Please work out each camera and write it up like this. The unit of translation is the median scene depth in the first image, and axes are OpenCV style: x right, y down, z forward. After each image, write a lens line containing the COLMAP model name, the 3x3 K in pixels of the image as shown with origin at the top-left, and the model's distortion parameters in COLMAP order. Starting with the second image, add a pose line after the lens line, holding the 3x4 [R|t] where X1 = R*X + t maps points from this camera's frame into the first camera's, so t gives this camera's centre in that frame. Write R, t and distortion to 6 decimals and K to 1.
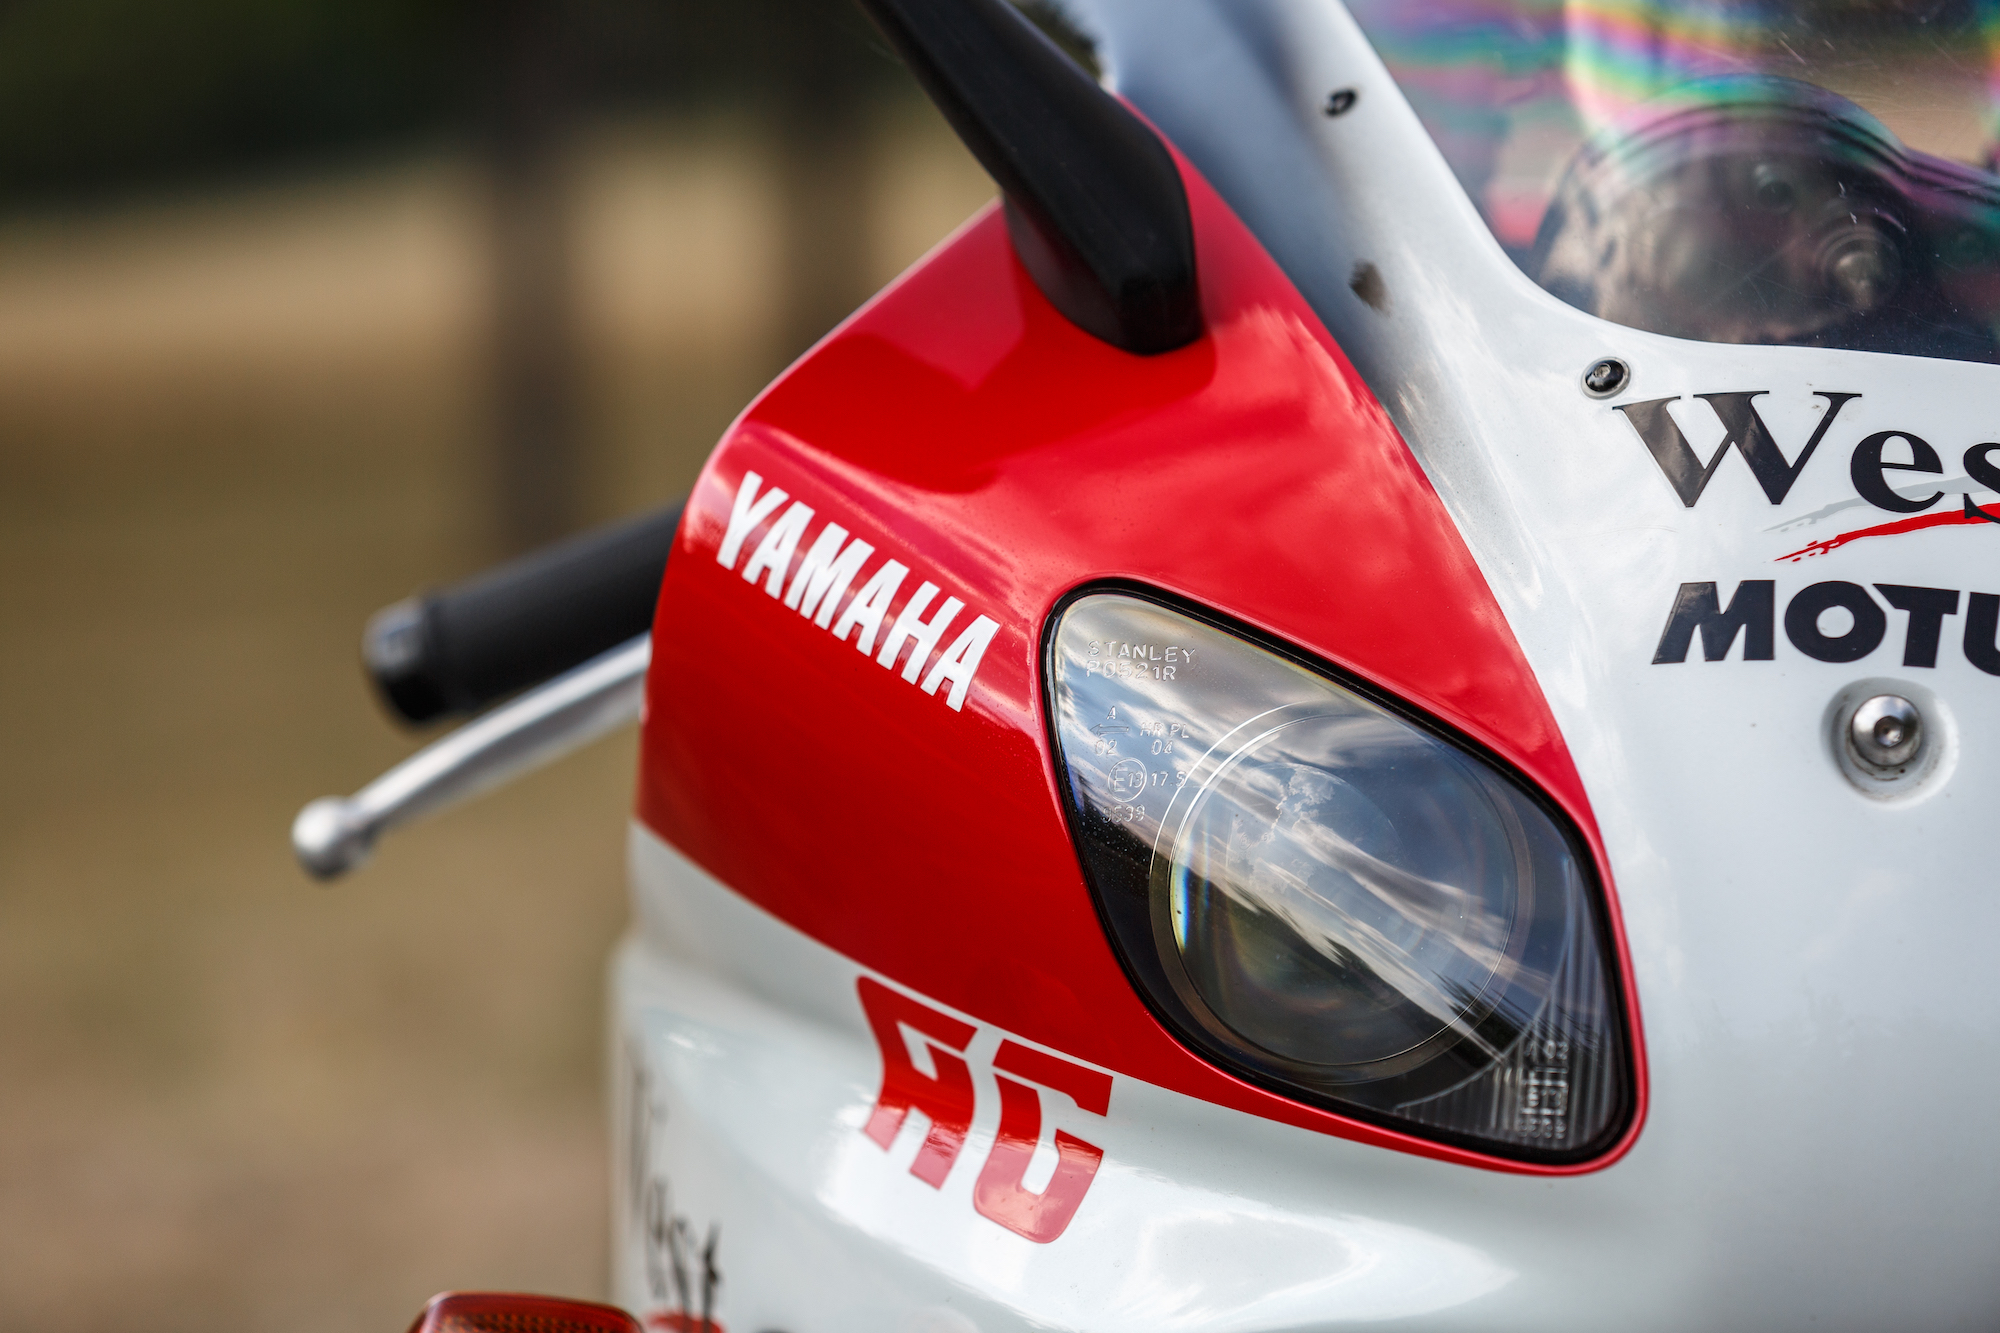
lens RADIAL K [[8149.6, 0, 1000.0], [0, 8149.6, 666.5], [0, 0, 1]] dist [-0.081349, -2.086655]
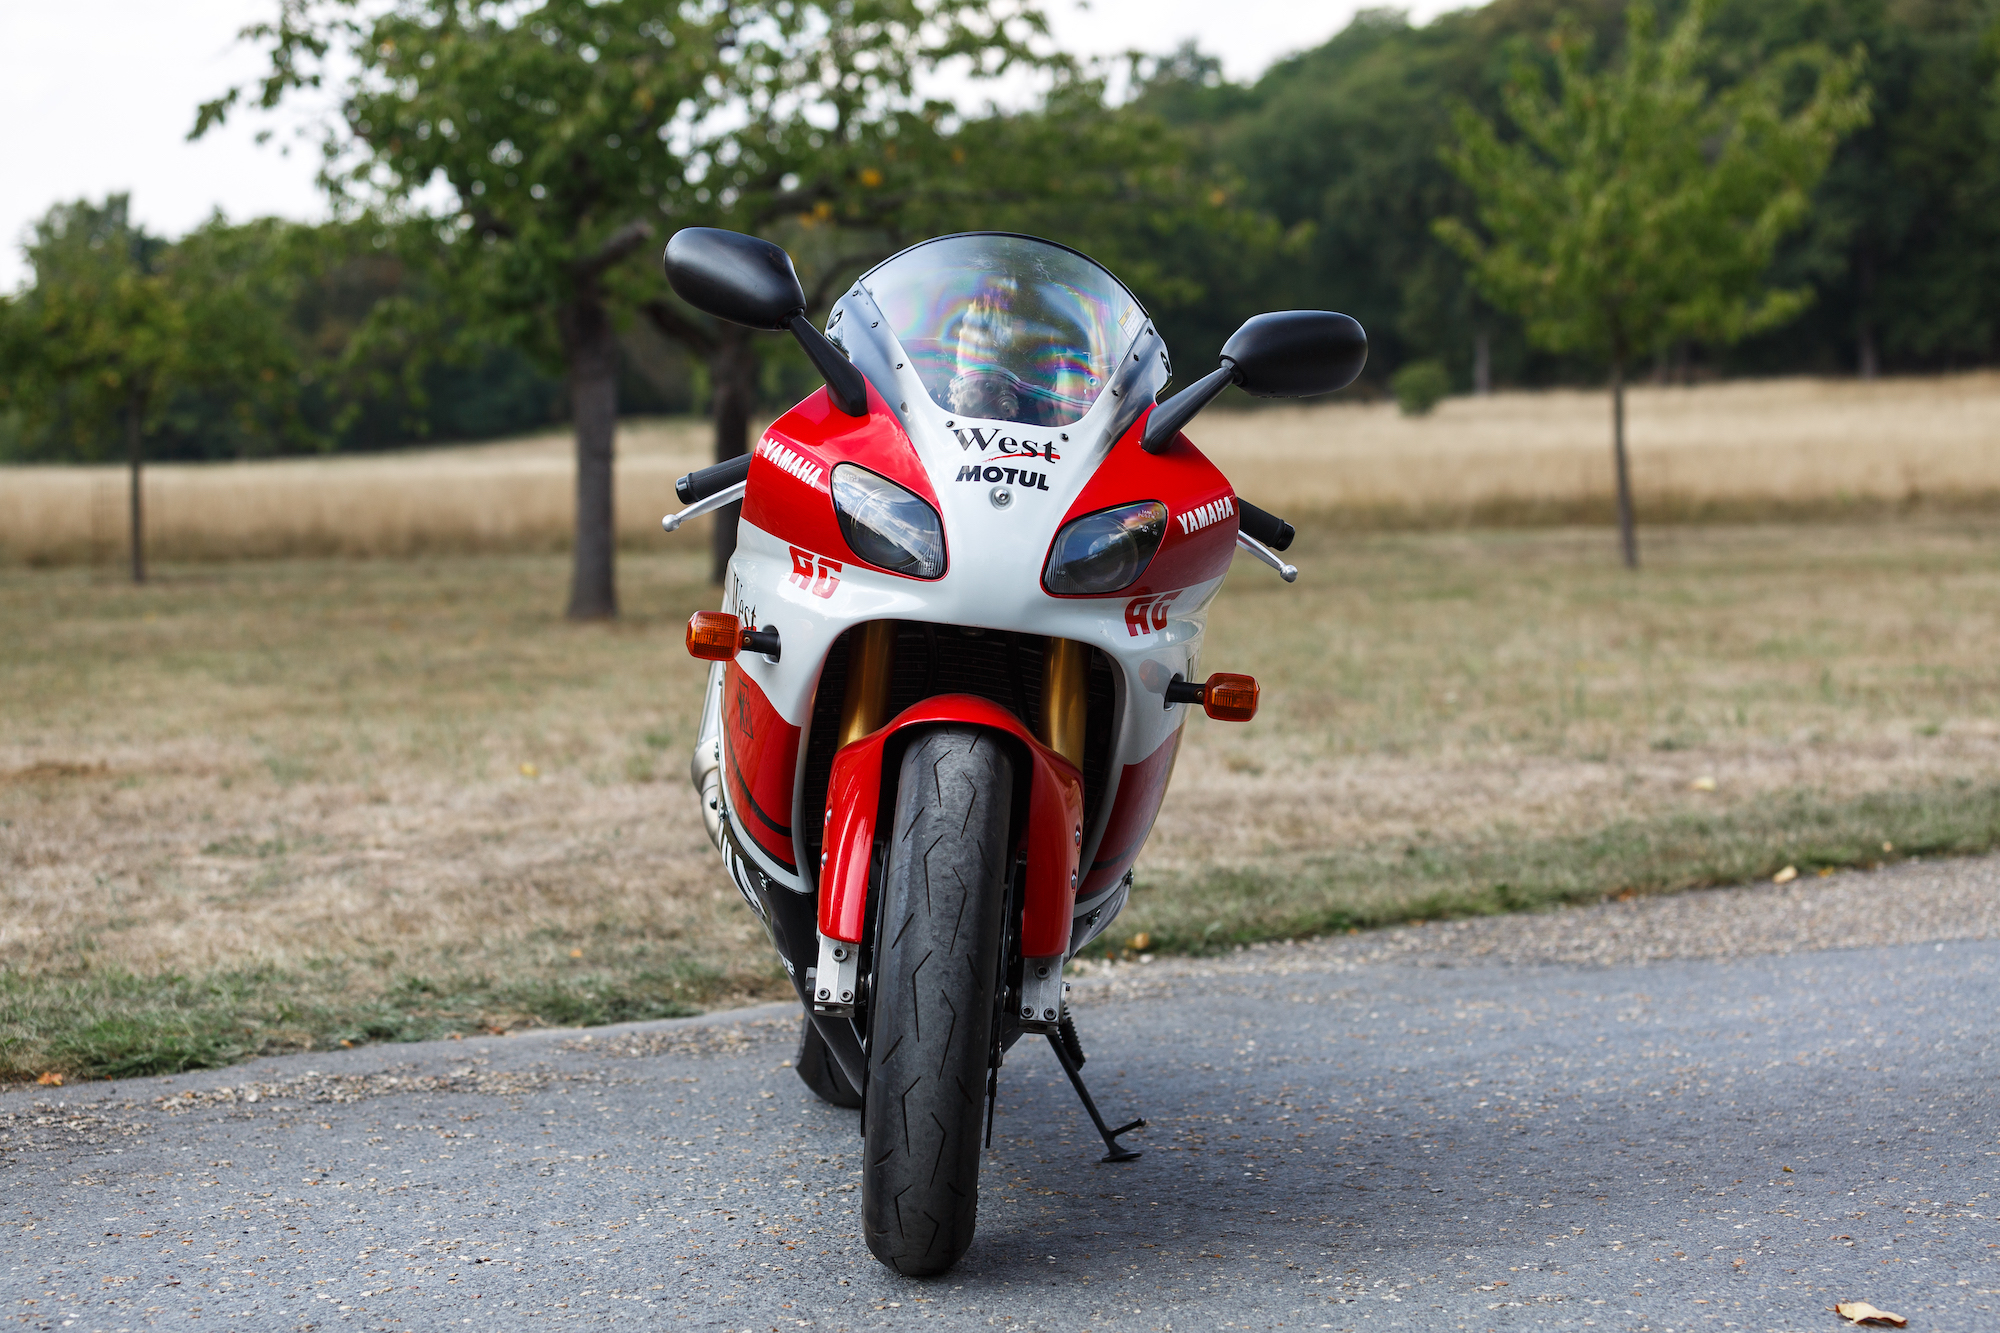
lens RADIAL K [[4212.9, 0, 1000.0], [0, 4212.9, 666.5], [0, 0, 1]] dist [0.004946, -0.045810]
pose [[0.998158, 0.038616, 0.046786, -0.007443], [-0.038261, 0.999232, -0.008452, 0.128657], [-0.047076, 0.006647, 0.998869, -1.504142]]
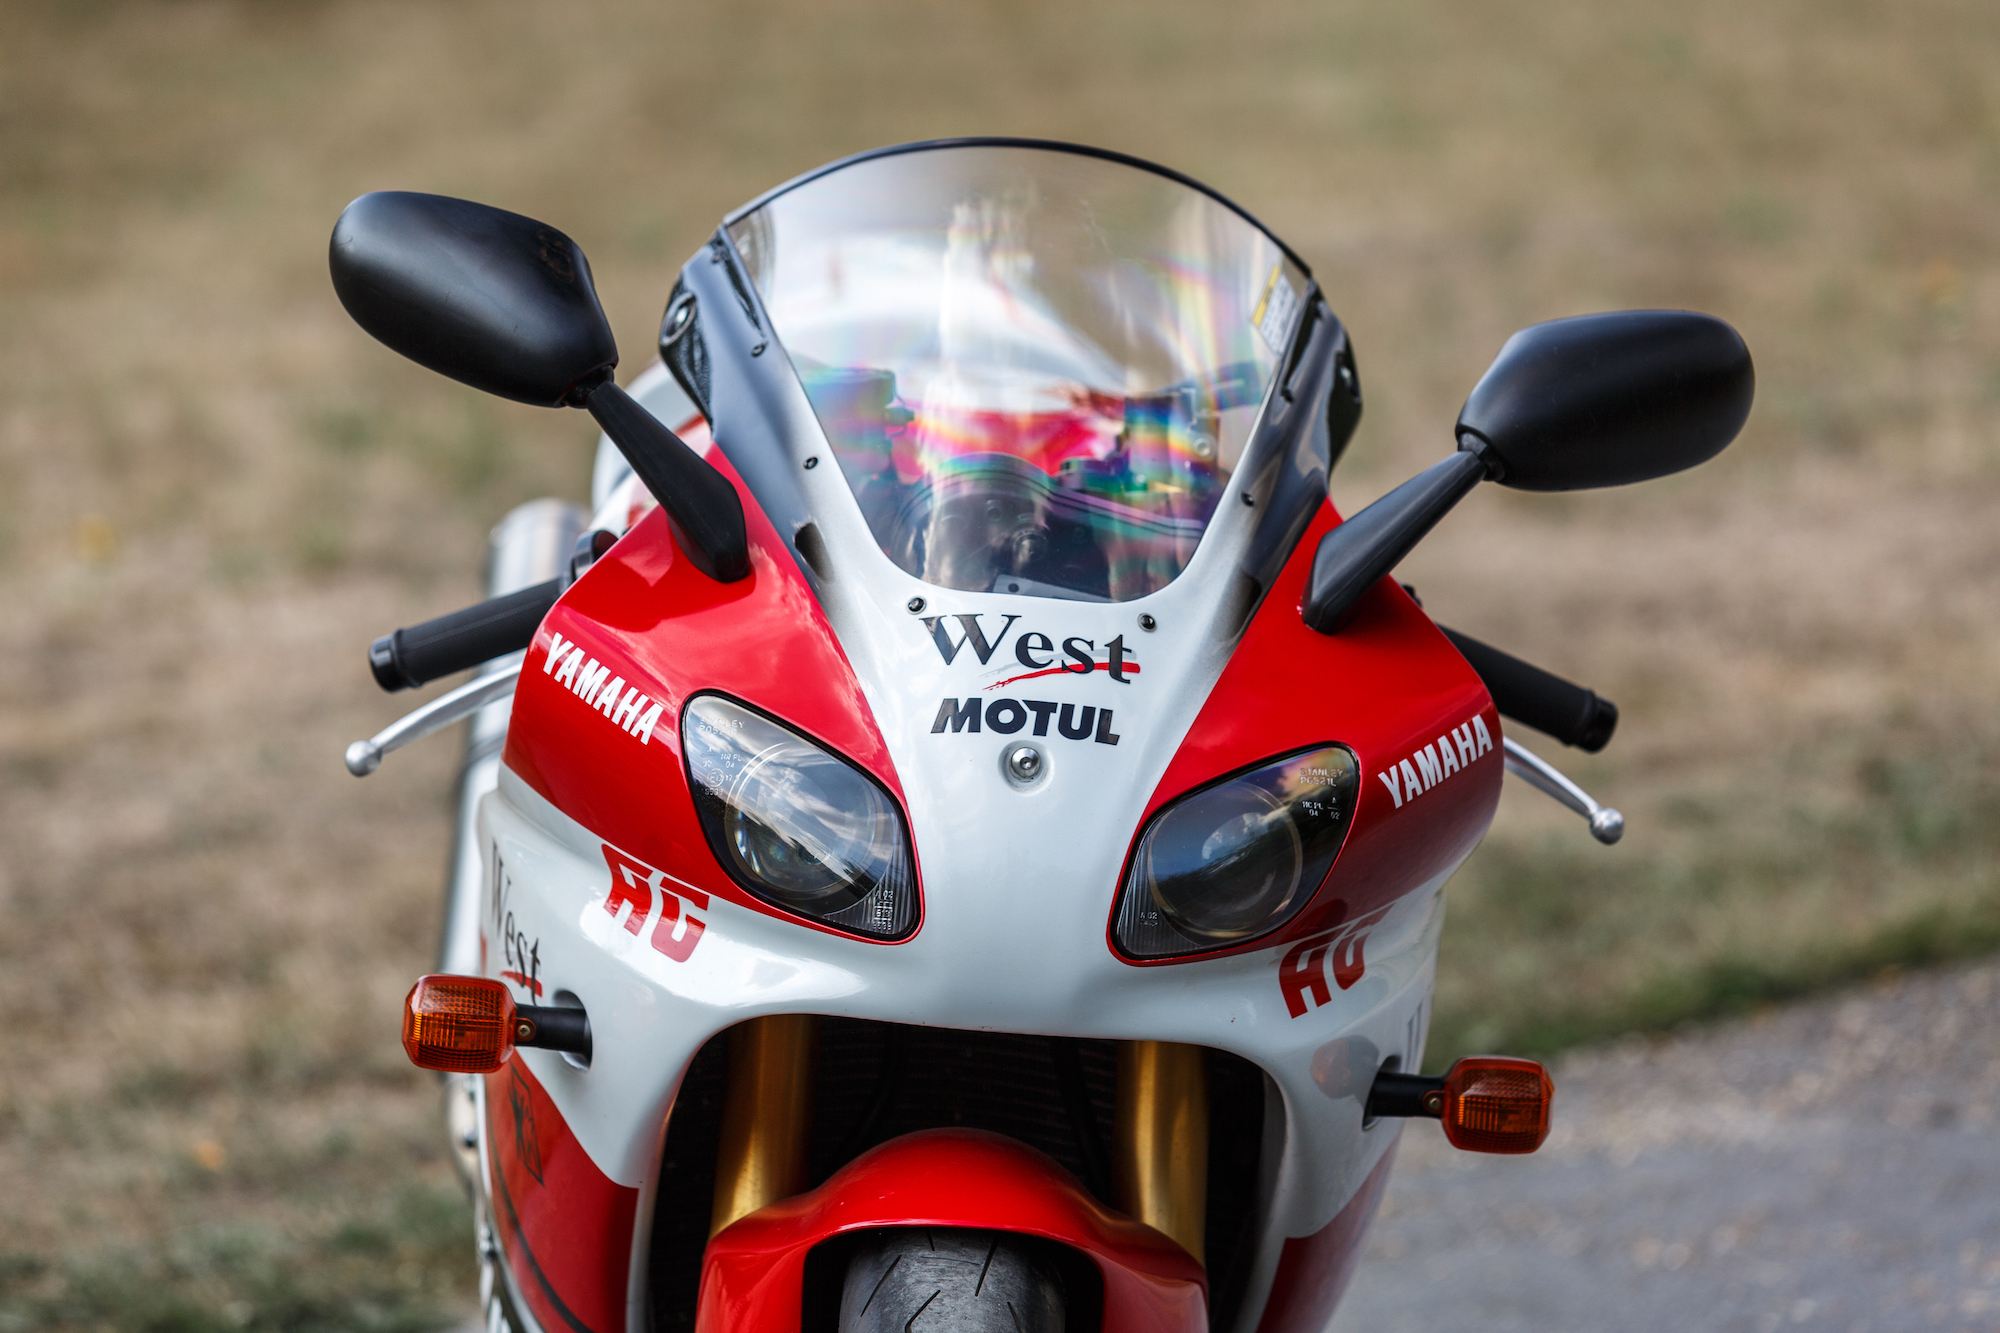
lens RADIAL K [[8535.2, 0, 1000.0], [0, 8535.2, 666.5], [0, 0, 1]] dist [-0.028175, -7.113090]
pose [[0.999092, 0.003722, 0.042439, -0.007733], [-0.007652, 0.995652, 0.092832, -0.252239], [-0.041909, -0.093073, 0.994777, -1.510868]]
